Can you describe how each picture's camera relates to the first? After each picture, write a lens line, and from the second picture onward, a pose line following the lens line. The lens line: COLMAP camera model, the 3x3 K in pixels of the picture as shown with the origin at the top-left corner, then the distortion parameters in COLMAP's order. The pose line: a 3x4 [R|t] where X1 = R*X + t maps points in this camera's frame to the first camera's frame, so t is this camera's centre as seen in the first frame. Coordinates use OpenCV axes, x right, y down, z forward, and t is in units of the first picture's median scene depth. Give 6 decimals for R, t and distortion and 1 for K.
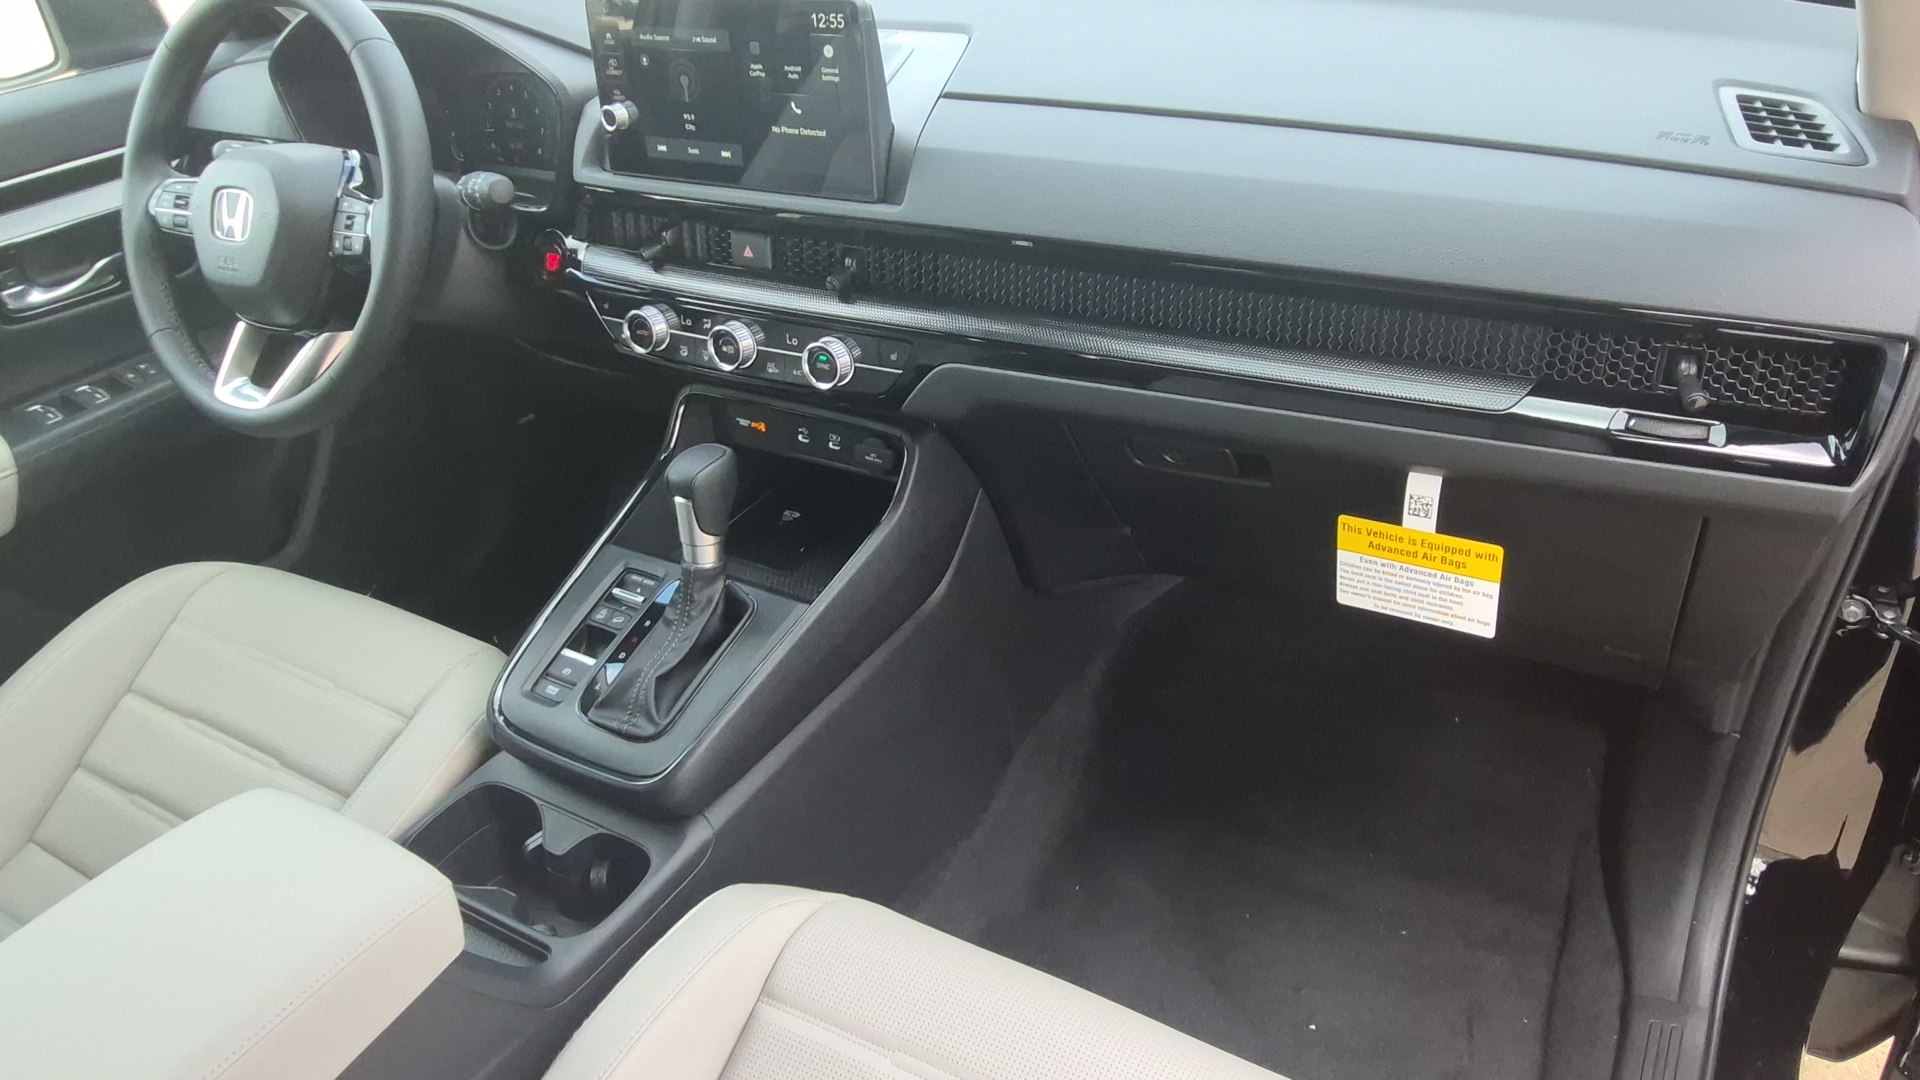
lens RADIAL K [[1316.9, 0, 960.0], [0, 1316.9, 540.0], [0, 0, 1]] dist [-0.005827, 0.000559]
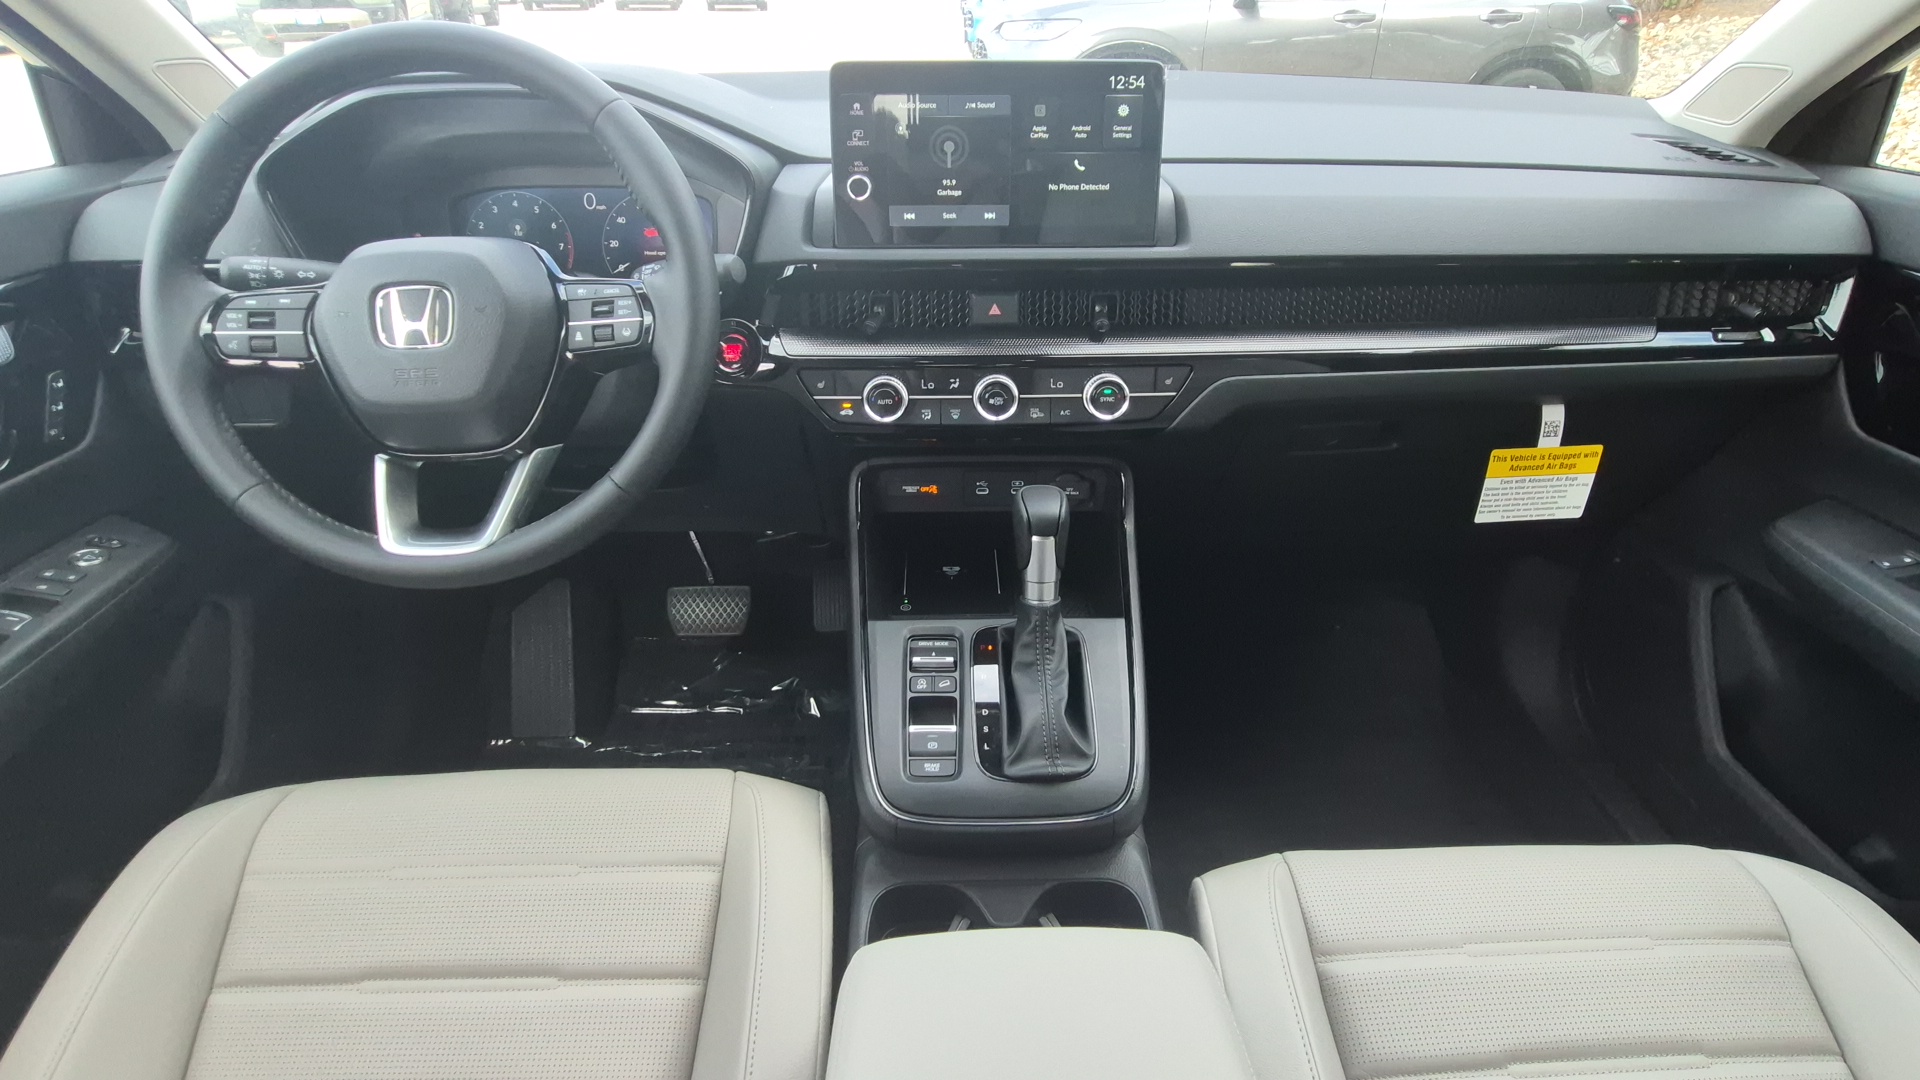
lens RADIAL K [[1004.3, 0, 967.6], [0, 1004.3, 536.1], [0, 0, 1]] dist [-0.006644, -0.000572]
pose [[0.842441, -0.181750, 0.507209, -0.674389], [0.228630, 0.973017, -0.031074, -0.022171], [-0.487876, 0.142141, 0.861263, 0.363158]]
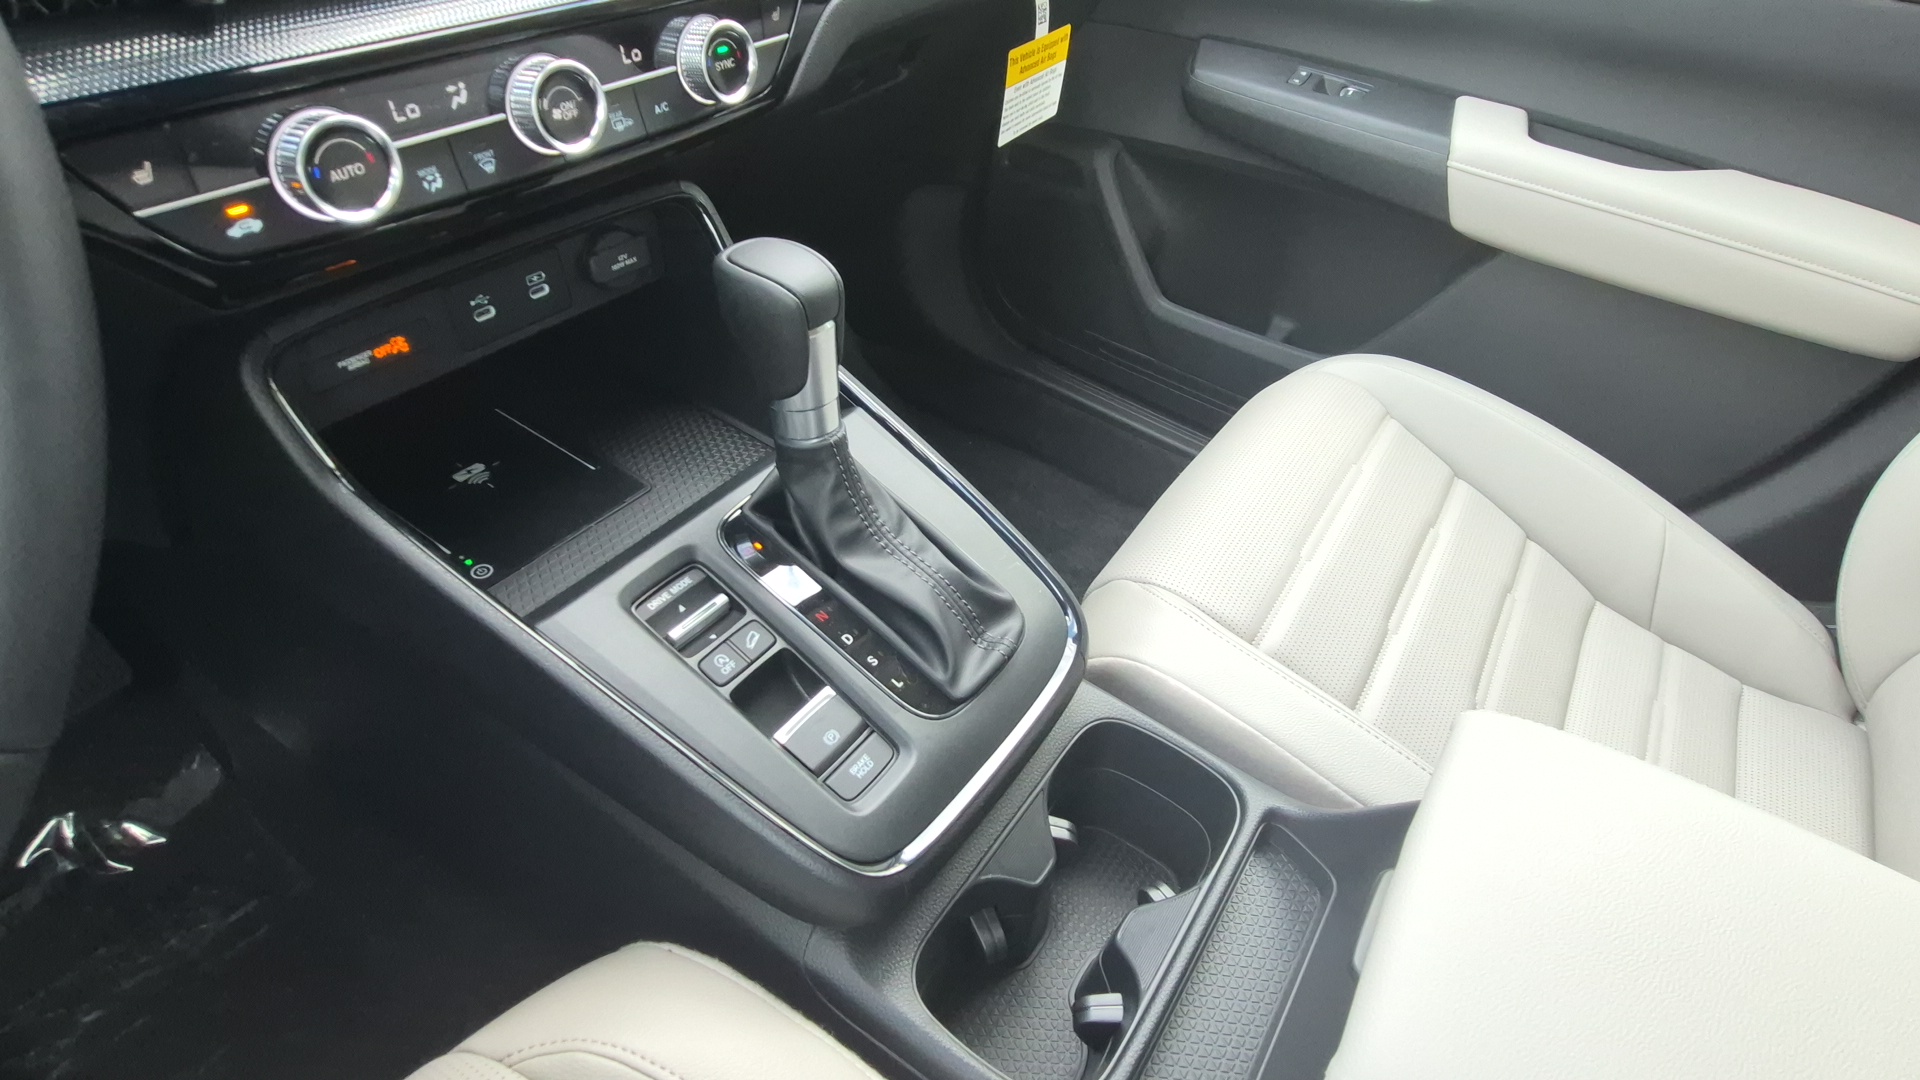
lens RADIAL K [[1004.3, 0, 967.6], [0, 1004.3, 536.1], [0, 0, 1]] dist [-0.006644, -0.000572]
pose [[0.046866, -0.596475, 0.801262, -0.635669], [0.446982, 0.729877, 0.517191, -0.169282], [-0.893315, 0.333911, 0.300820, 0.860502]]
